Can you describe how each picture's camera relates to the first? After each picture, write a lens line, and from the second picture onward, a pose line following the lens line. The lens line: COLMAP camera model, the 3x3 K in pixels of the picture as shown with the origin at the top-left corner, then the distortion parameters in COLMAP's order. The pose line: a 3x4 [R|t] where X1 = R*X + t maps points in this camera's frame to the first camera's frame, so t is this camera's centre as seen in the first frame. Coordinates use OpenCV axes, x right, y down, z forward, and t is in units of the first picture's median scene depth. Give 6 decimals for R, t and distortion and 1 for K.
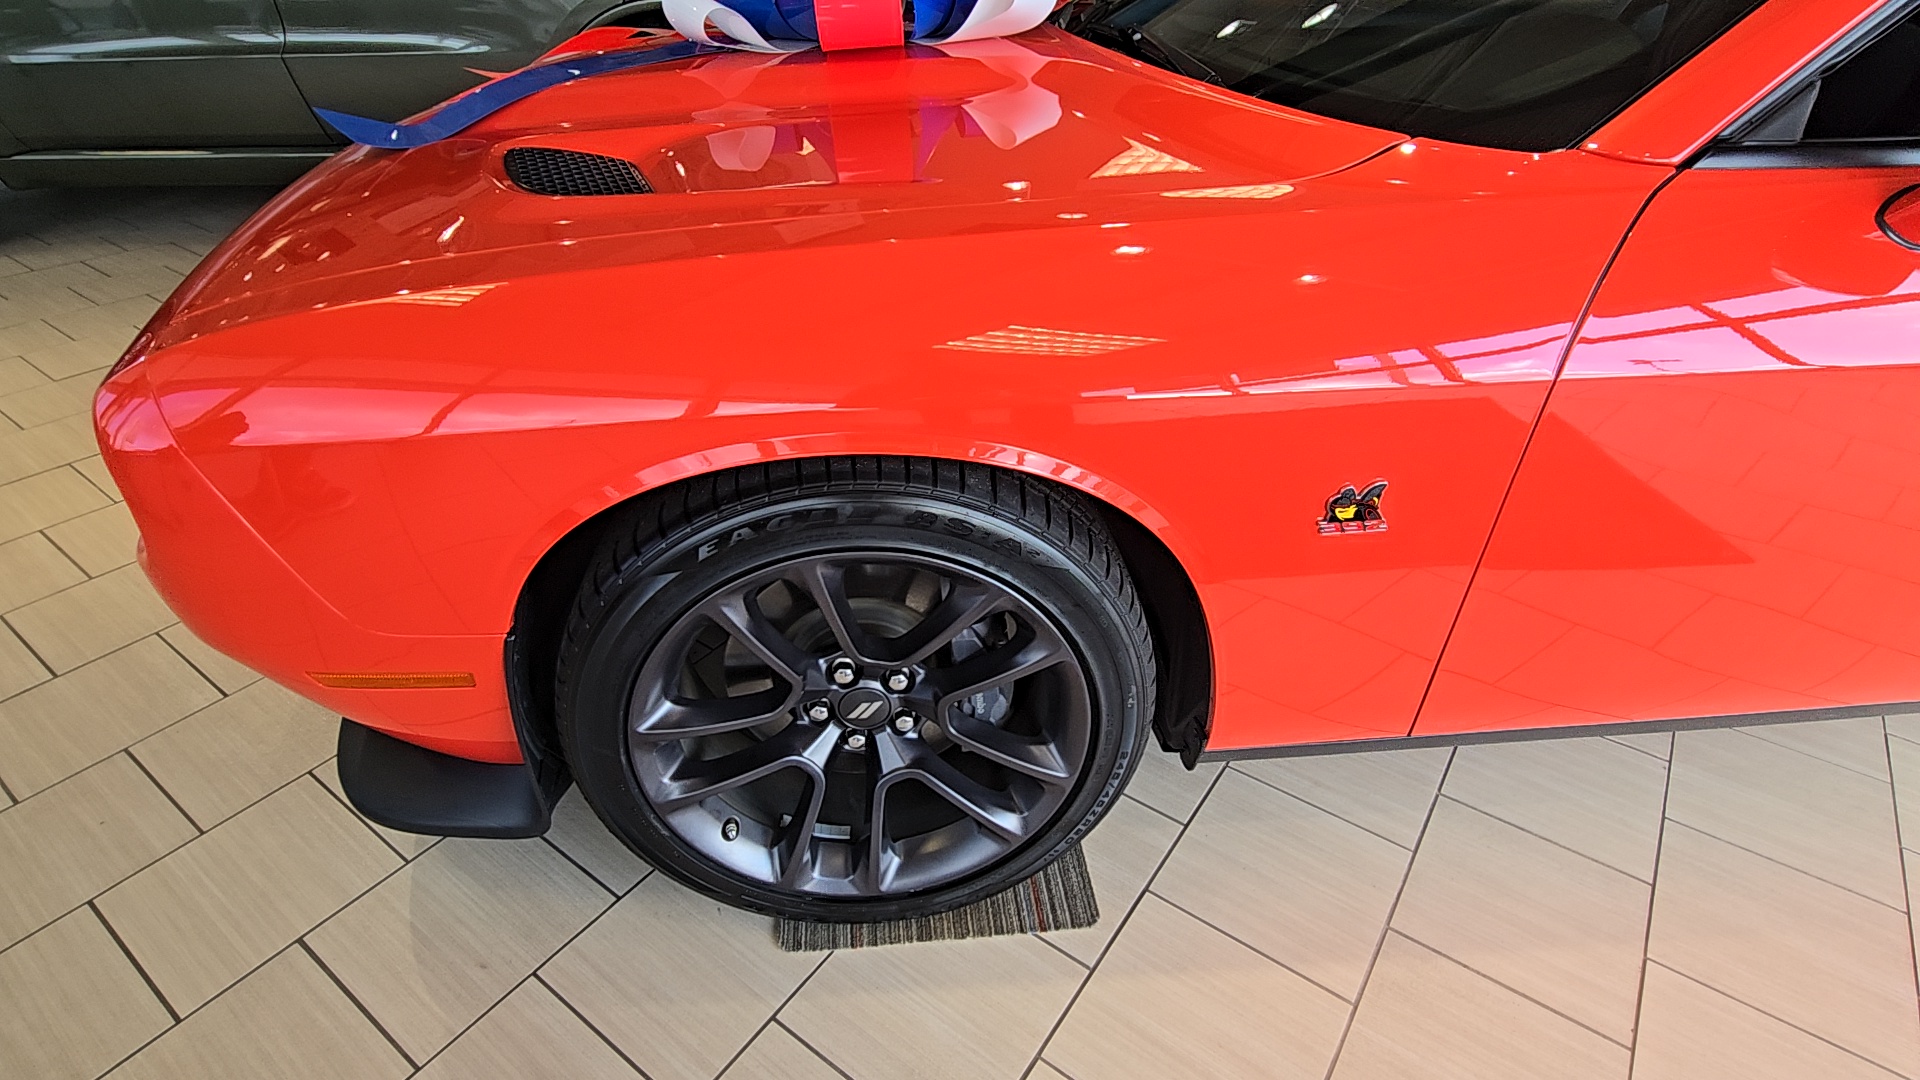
lens RADIAL K [[950.4, 0, 944.5], [0, 950.4, 550.7], [0, 0, 1]] dist [-0.002731, -0.001284]
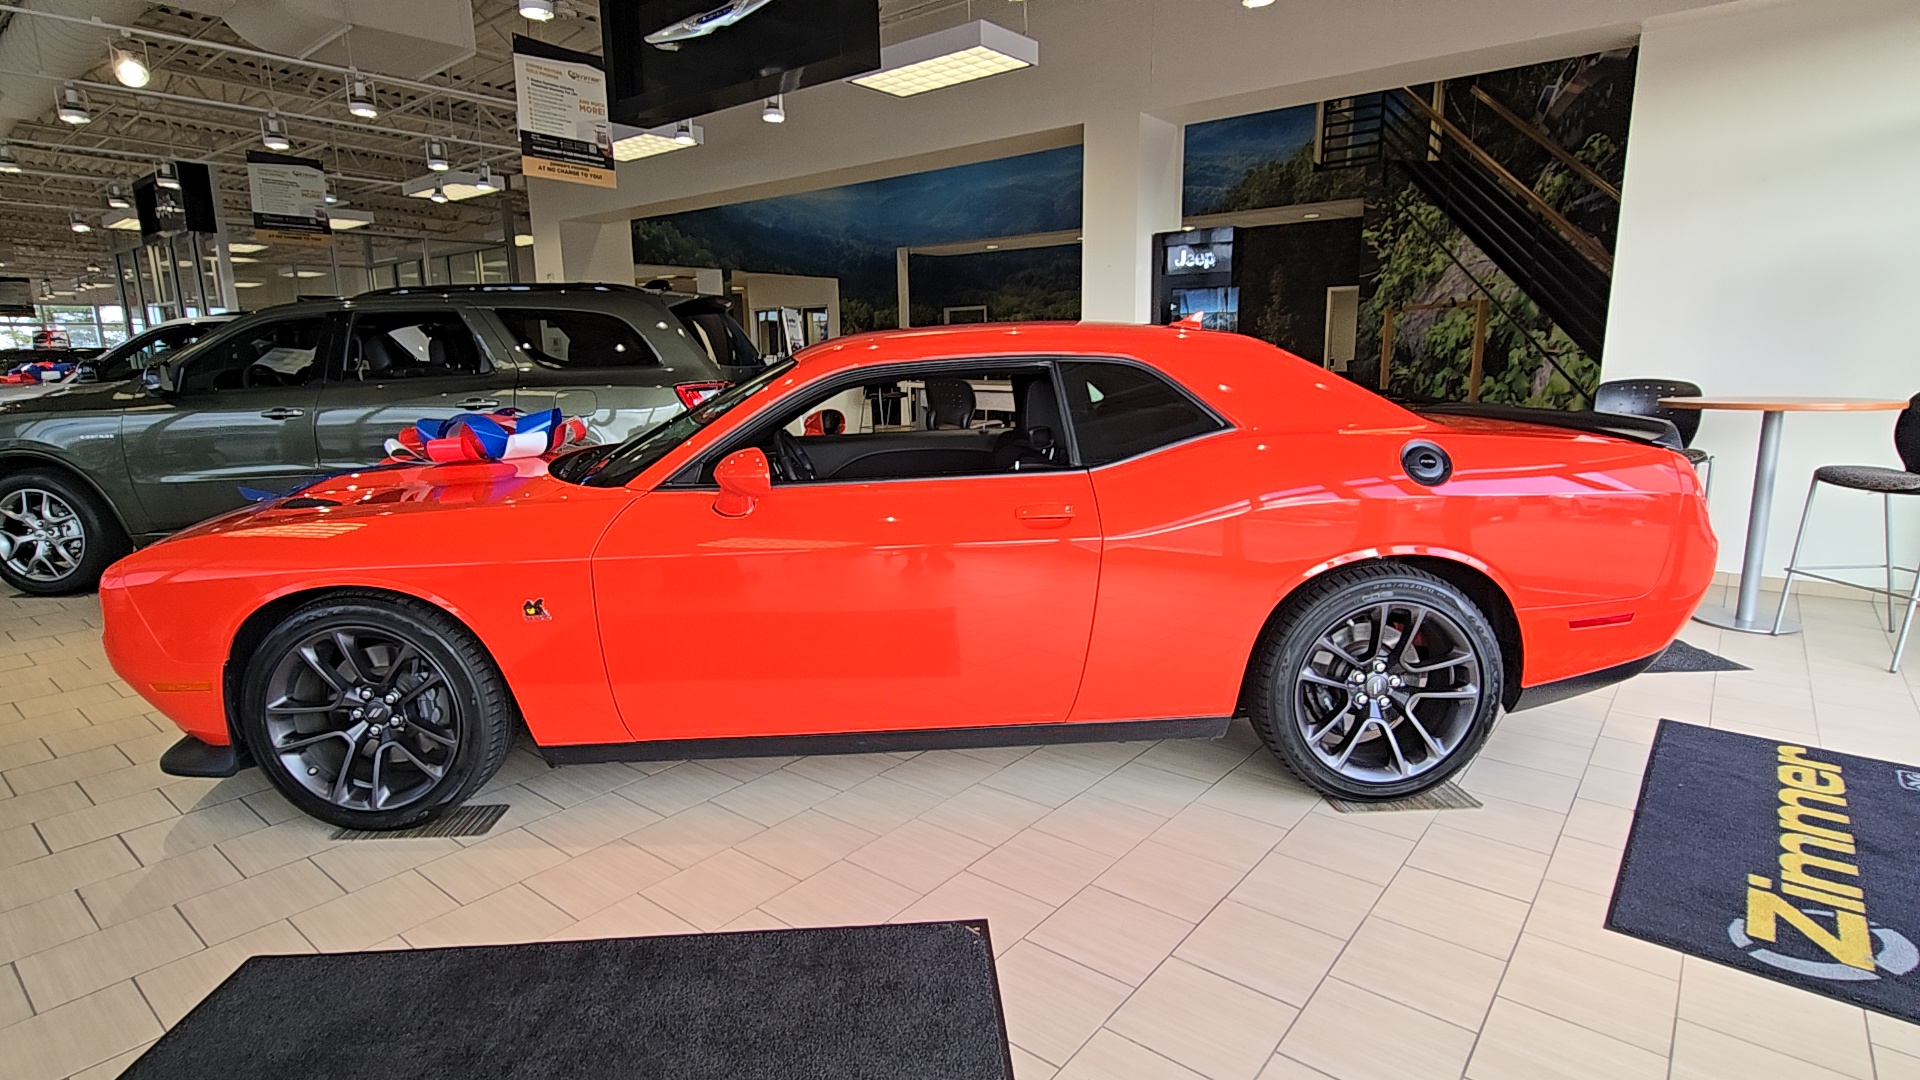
lens RADIAL K [[965.7, 0, 952.2], [0, 965.7, 534.4], [0, 0, 1]] dist [0.003961, 0.000057]
pose [[0.998651, -0.005339, -0.051649, 1.430973], [-0.014341, 0.927650, -0.373175, 0.618163], [0.049904, 0.373413, 0.926322, -1.264126]]
